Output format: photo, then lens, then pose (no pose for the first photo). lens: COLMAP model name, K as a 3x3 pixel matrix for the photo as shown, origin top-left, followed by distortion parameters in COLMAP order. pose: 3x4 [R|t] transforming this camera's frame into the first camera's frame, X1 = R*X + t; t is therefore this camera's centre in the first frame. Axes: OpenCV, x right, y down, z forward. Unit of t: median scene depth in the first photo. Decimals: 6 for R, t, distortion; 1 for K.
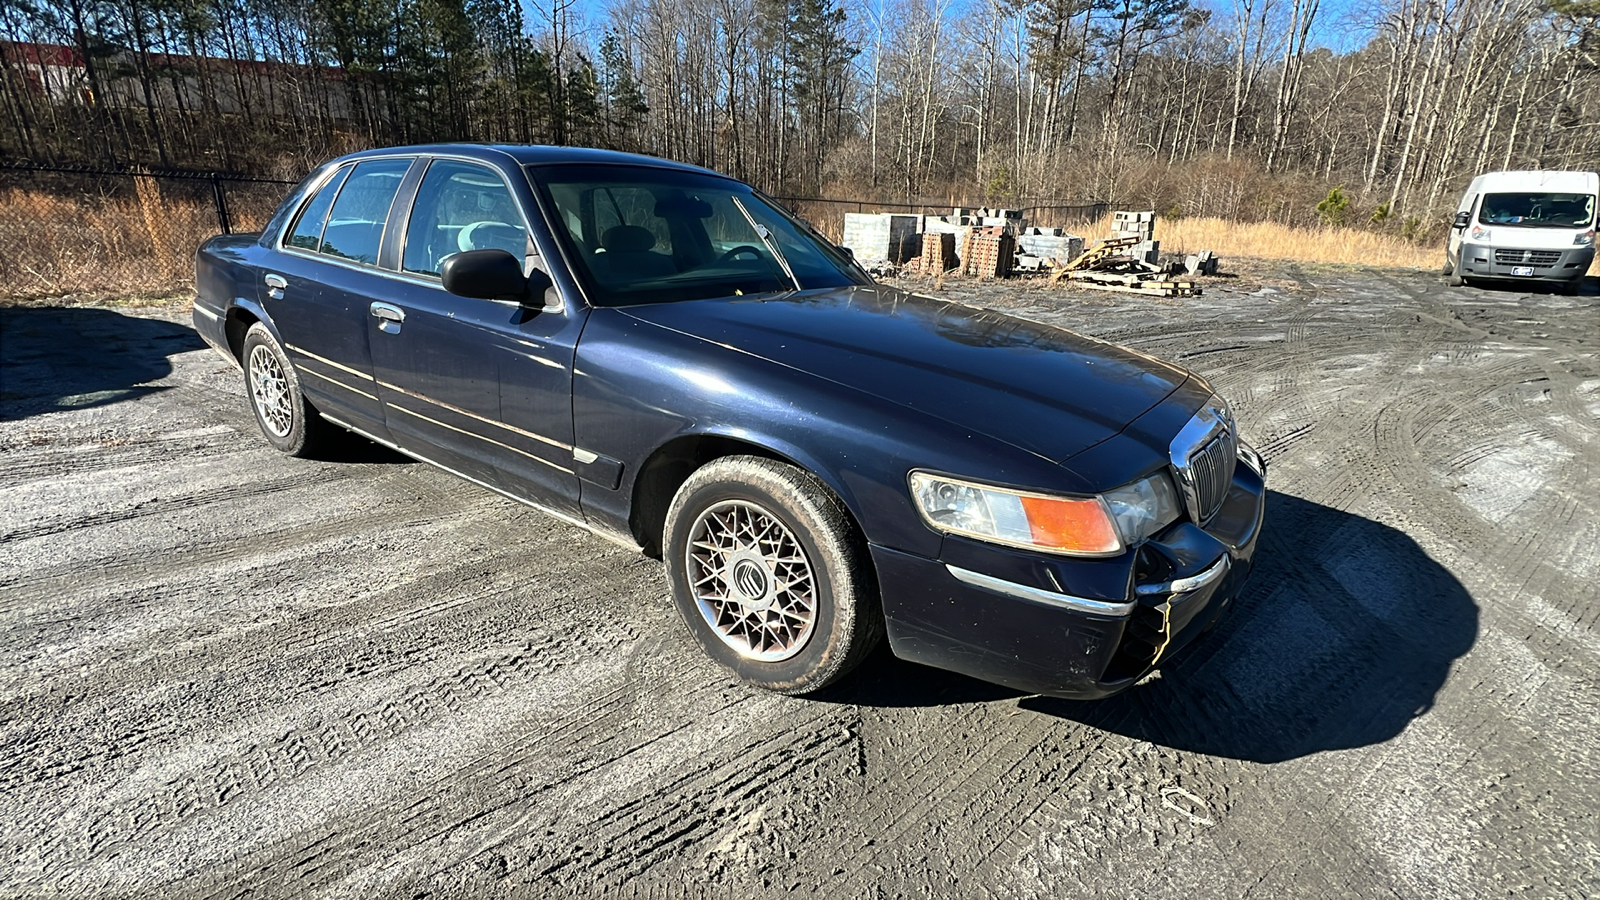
lens RADIAL K [[733.8, 0, 800.0], [0, 733.8, 450.0], [0, 0, 1]] dist [-0.001459, 0.000094]
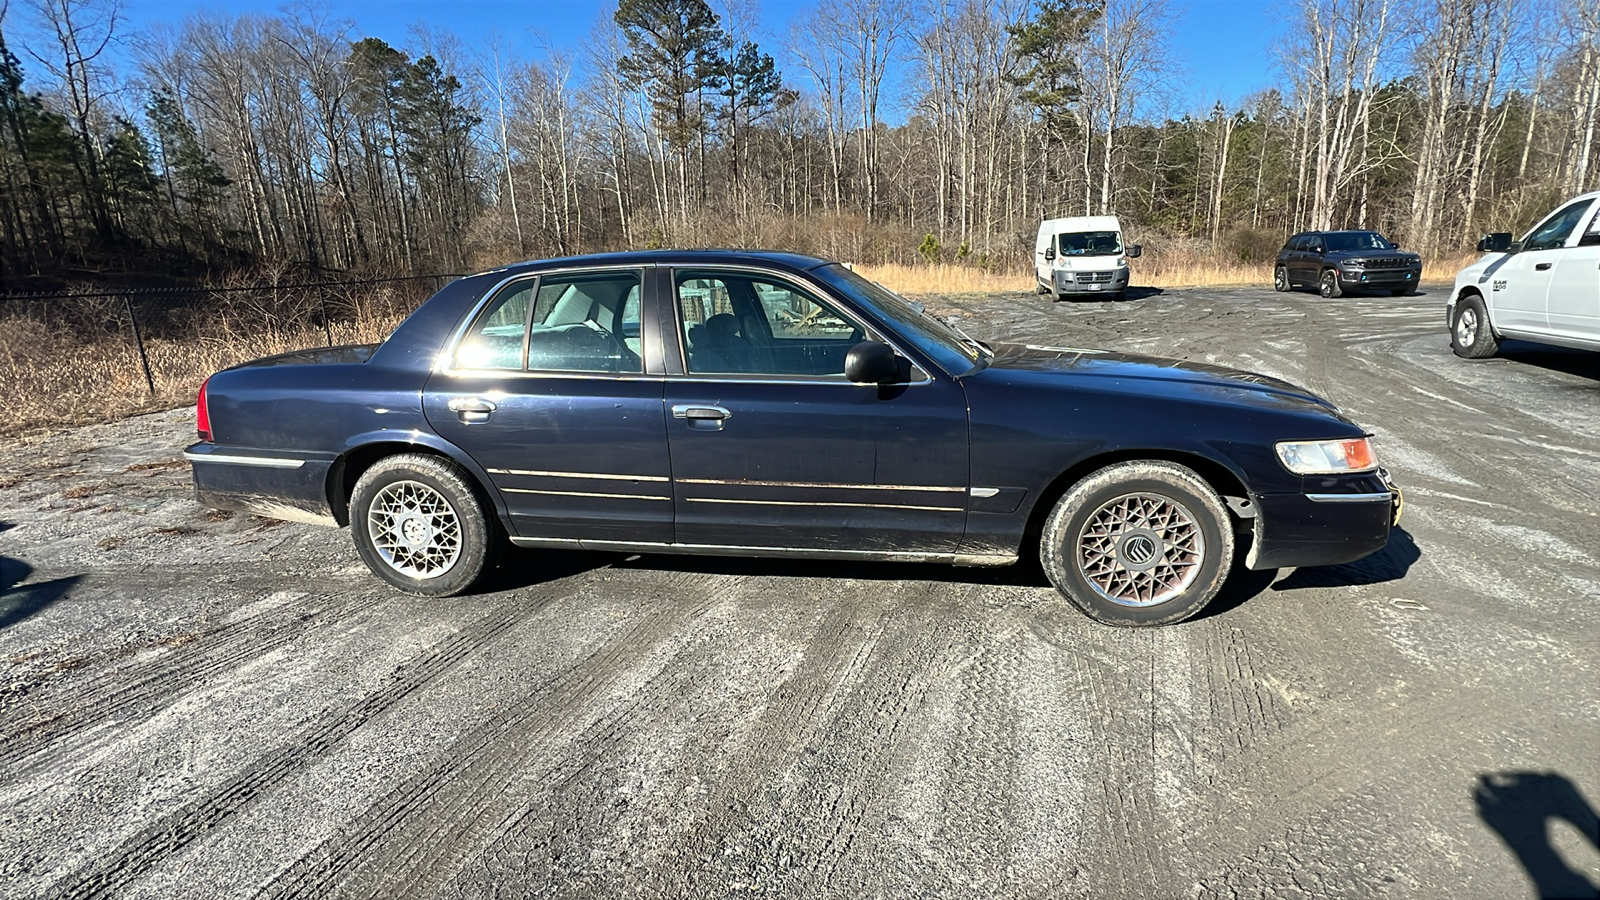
lens RADIAL K [[734.3, 0, 796.3], [0, 734.3, 452.3], [0, 0, 1]] dist [0.001139, 0.000101]
pose [[0.890734, -0.173330, 0.420178, -0.116959], [0.203325, 0.978731, -0.027286, -0.009553], [-0.406512, 0.109737, 0.907031, -0.002491]]
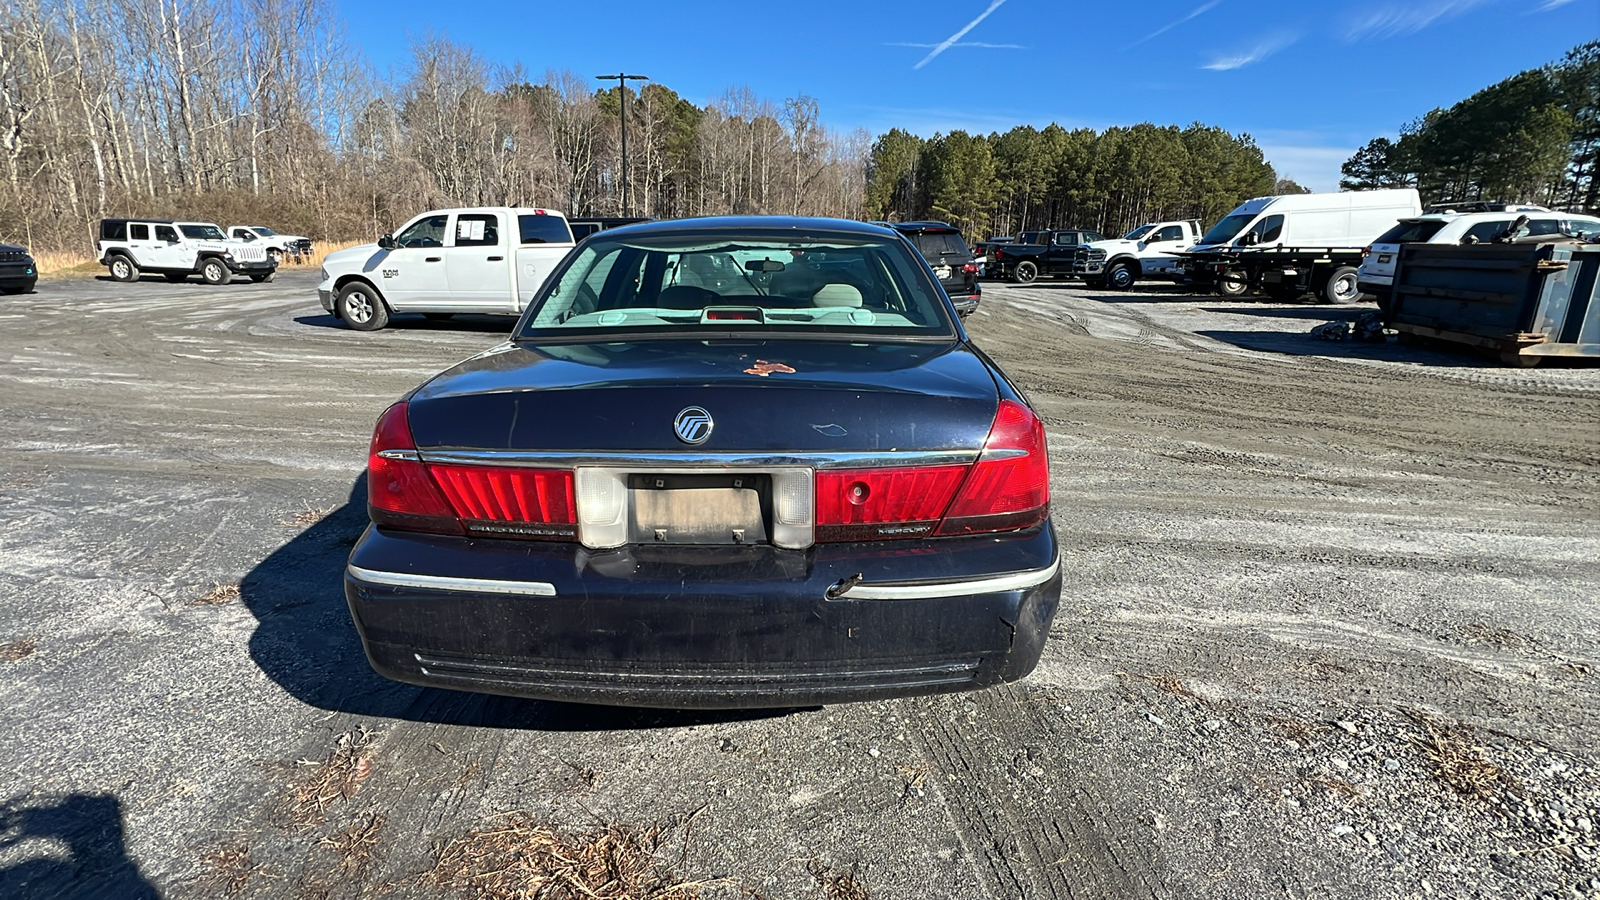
lens RADIAL K [[734.3, 0, 796.3], [0, 734.3, 452.3], [0, 0, 1]] dist [0.001139, 0.000101]
pose [[-0.579400, -0.257656, 0.773246, -0.217832], [0.221964, 0.862978, 0.453874, -0.100165], [-0.784237, 0.434607, -0.442819, 0.267952]]
